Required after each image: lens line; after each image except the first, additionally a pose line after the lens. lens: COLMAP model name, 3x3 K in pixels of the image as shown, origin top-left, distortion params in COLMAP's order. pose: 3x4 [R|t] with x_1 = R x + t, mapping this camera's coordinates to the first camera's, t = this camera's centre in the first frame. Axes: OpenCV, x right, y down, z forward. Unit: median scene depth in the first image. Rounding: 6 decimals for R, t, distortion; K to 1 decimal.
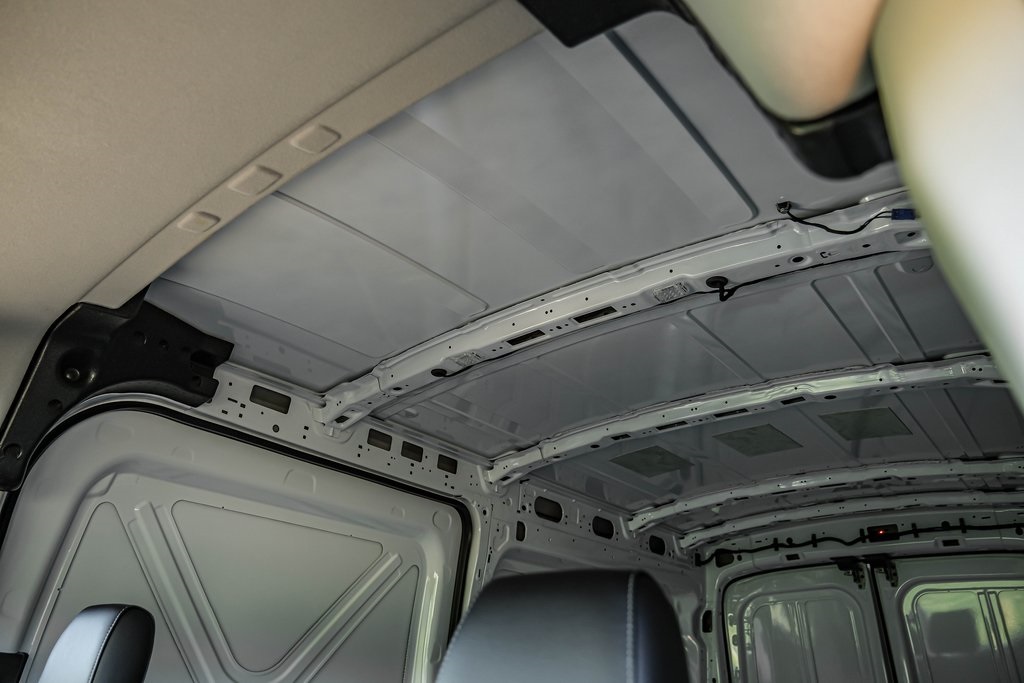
lens RADIAL K [[724.3, 0, 512.0], [0, 724.3, 341.5], [0, 0, 1]] dist [0.001775, 0.005716]
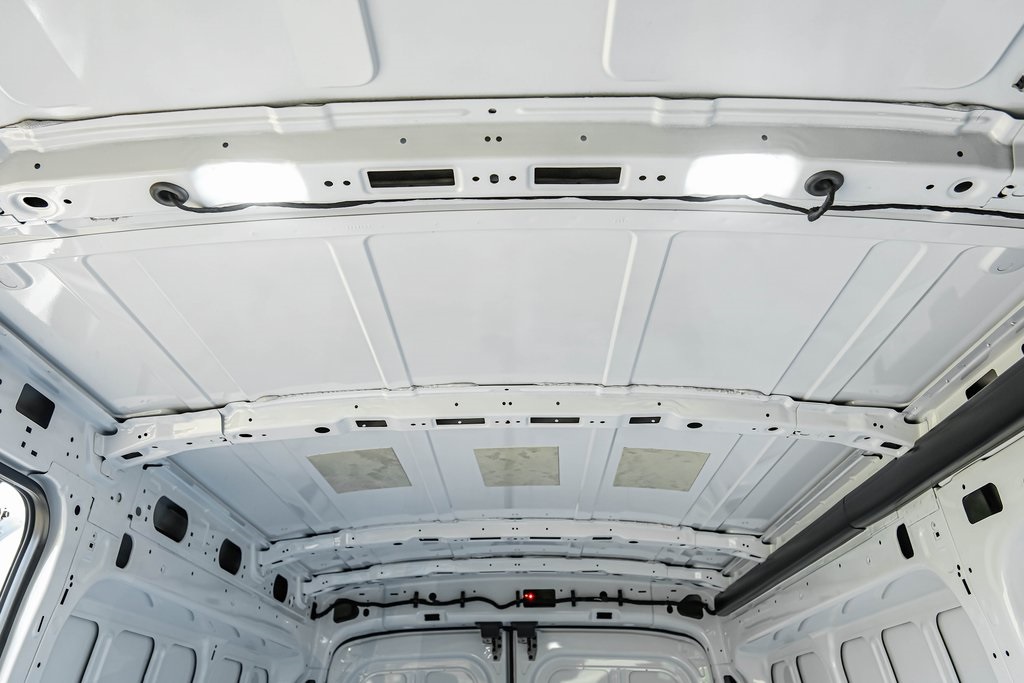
lens RADIAL K [[773.2, 0, 512.0], [0, 773.2, 341.5], [0, 0, 1]] dist [0.000617, 0.003298]
pose [[0.798908, 0.261626, 0.541570, -0.092995], [-0.247138, 0.963704, -0.100984, 0.070052], [-0.548333, -0.053165, 0.834569, 0.261947]]
